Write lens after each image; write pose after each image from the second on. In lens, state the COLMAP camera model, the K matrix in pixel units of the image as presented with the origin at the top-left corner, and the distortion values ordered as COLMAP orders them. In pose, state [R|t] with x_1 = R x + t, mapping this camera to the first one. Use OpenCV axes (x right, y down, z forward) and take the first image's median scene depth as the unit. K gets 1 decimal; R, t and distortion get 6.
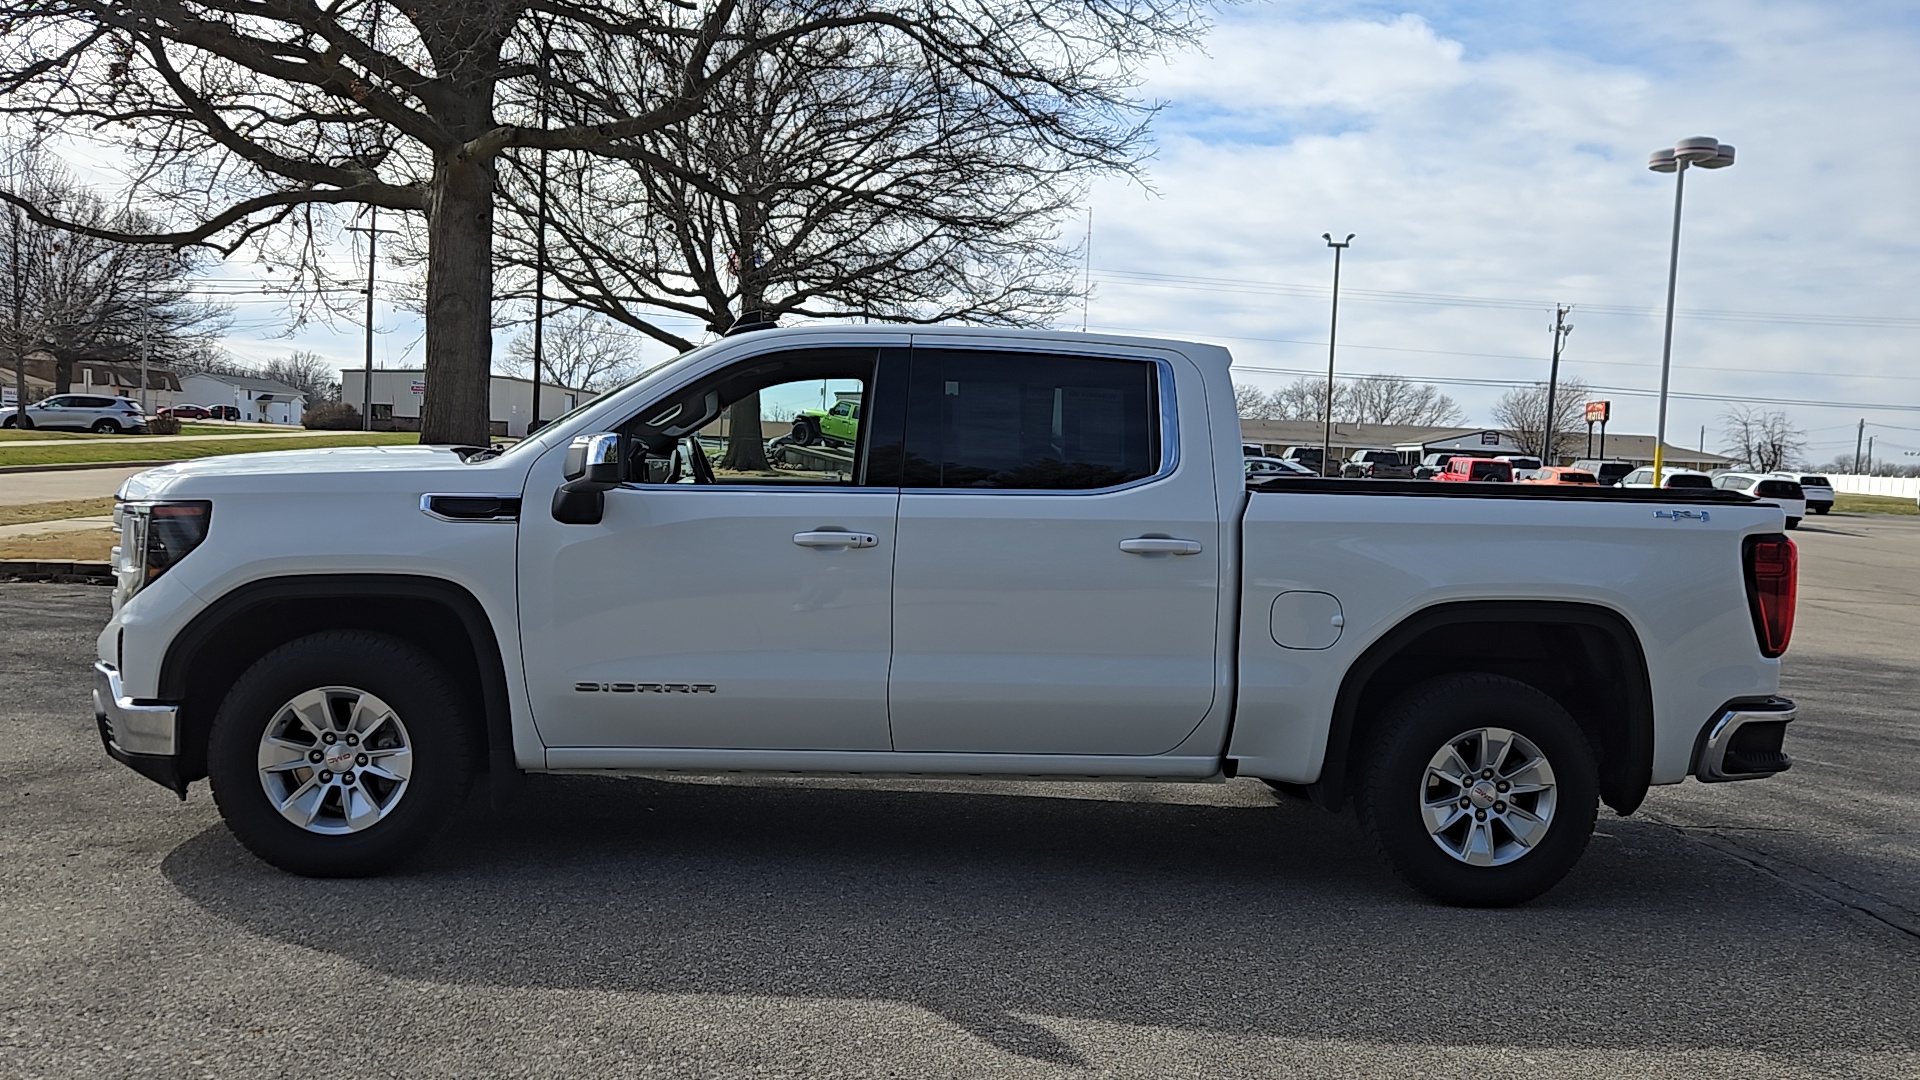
lens RADIAL K [[1578.6, 0, 948.6], [0, 1578.6, 532.1], [0, 0, 1]] dist [0.019084, 0.000384]
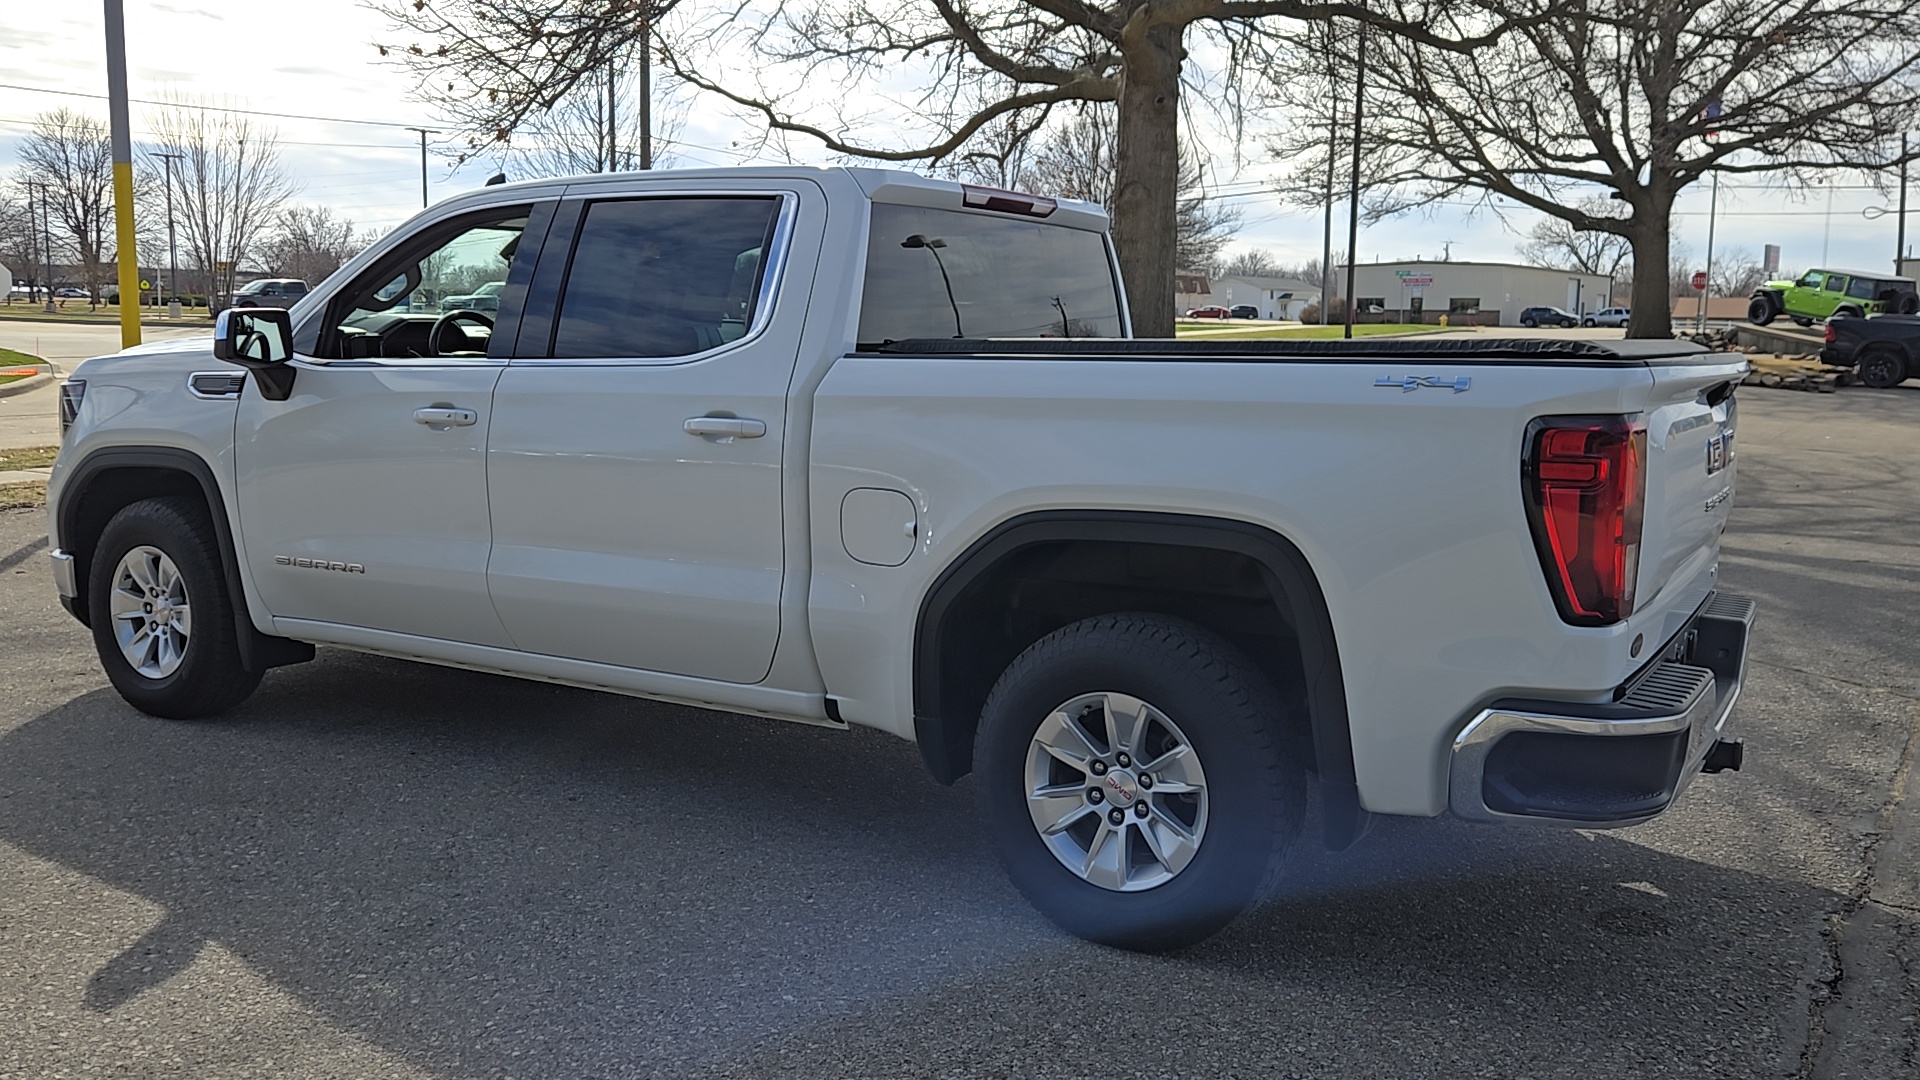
lens RADIAL K [[1578.6, 0, 961.3], [0, 1578.6, 541.9], [0, 0, 1]] dist [0.019084, 0.000384]
pose [[0.812242, 0.049538, -0.581213, 0.683553], [-0.006562, 0.997100, 0.075814, 0.005157], [0.583284, -0.057765, 0.810212, 0.402417]]
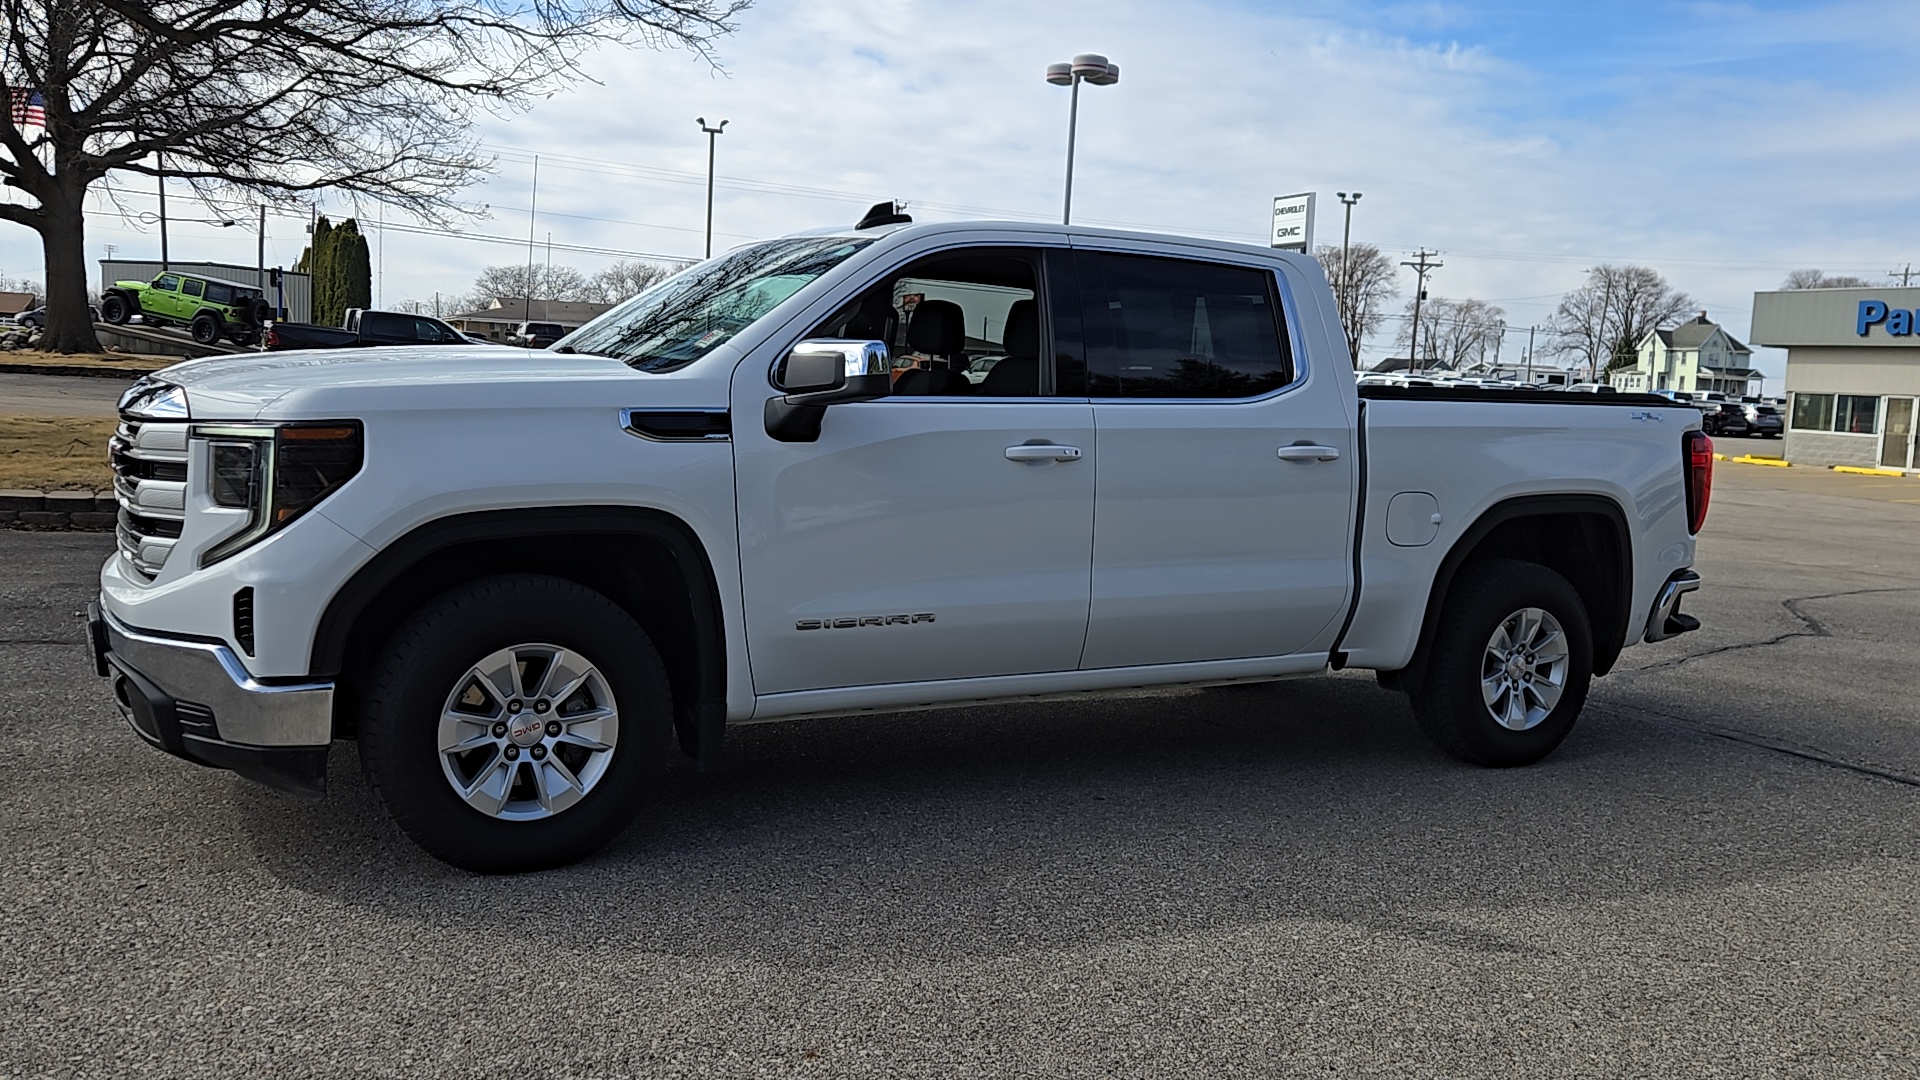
lens RADIAL K [[1578.6, 0, 943.8], [0, 1578.6, 538.0], [0, 0, 1]] dist [0.019084, 0.000384]
pose [[0.909572, -0.042538, 0.413364, -0.495600], [0.010764, 0.996825, 0.078896, -0.018855], [-0.415408, -0.067312, 0.907141, 0.156260]]
